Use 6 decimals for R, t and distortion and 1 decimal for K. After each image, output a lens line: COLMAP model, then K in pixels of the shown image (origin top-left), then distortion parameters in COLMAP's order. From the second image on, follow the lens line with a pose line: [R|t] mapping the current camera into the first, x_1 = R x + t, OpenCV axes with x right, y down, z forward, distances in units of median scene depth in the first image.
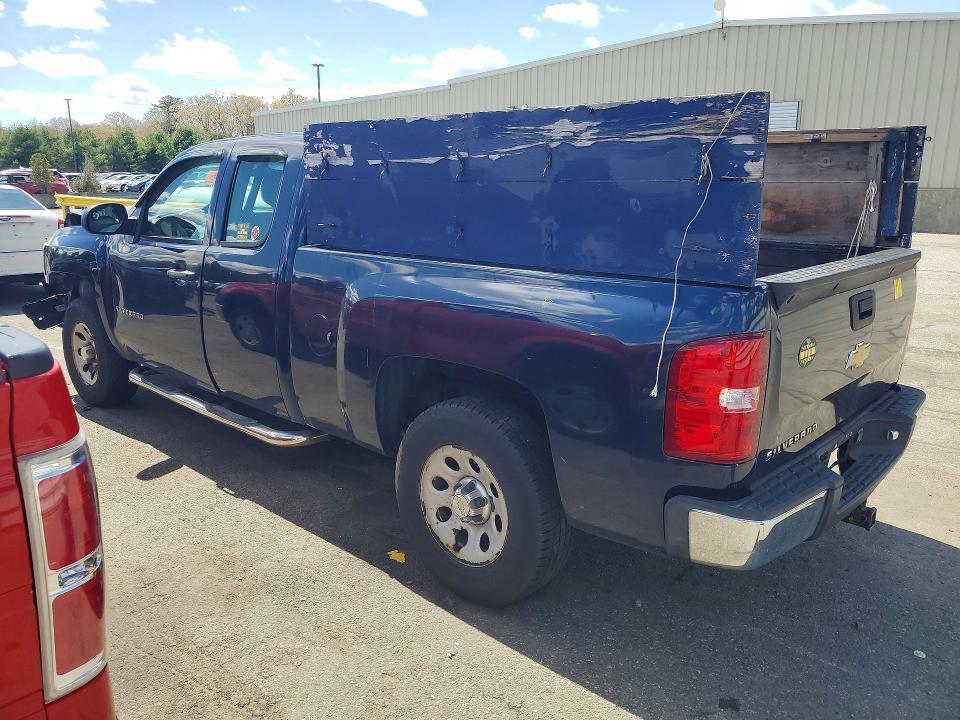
lens RADIAL K [[725.9, 0, 480.8], [0, 725.9, 358.5], [0, 0, 1]] dist [0.077135, 0.001918]
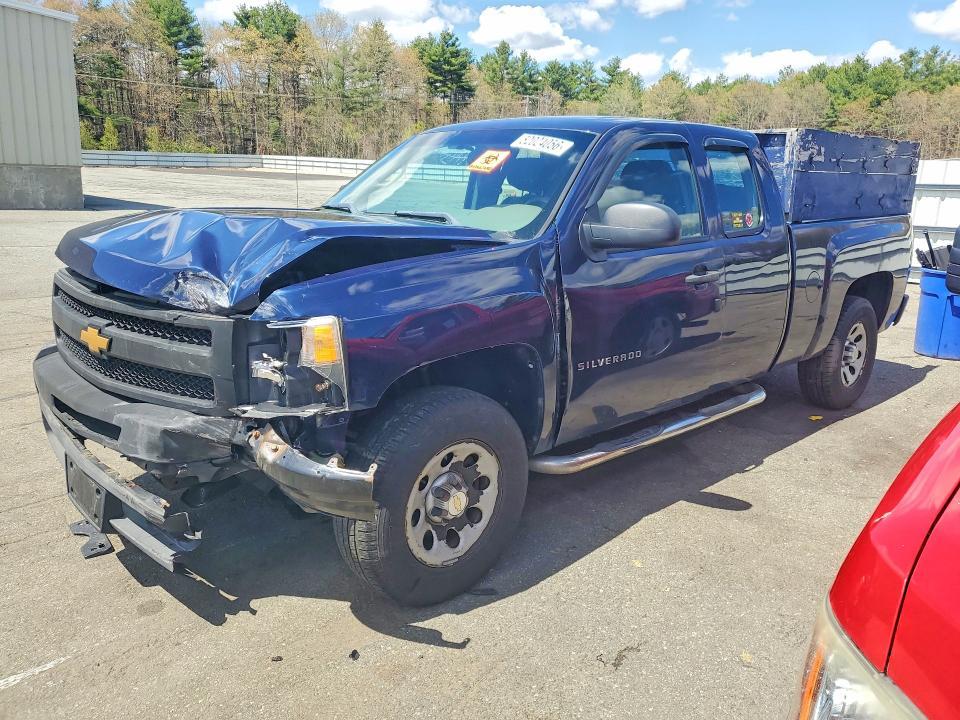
lens RADIAL K [[747.1, 0, 474.6], [0, 747.1, 359.8], [0, 0, 1]] dist [0.014216, 0.007321]
pose [[0.076497, -0.249832, 0.965263, -1.282384], [0.211767, 0.950083, 0.229121, -0.276949], [-0.974322, 0.186884, 0.125585, 1.142586]]
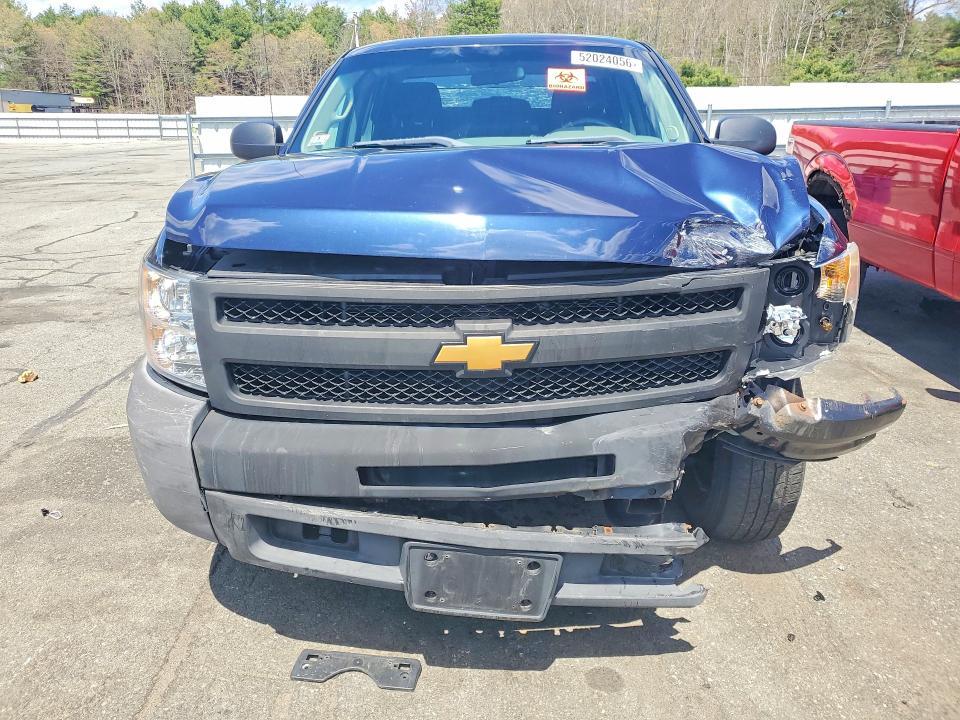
lens RADIAL K [[747.1, 0, 474.6], [0, 747.1, 359.8], [0, 0, 1]] dist [0.014216, 0.007321]
pose [[-0.643062, -0.236593, 0.728350, -1.265710], [0.185805, 0.874461, 0.448102, -0.283908], [-0.742932, 0.423488, -0.518373, 1.177307]]
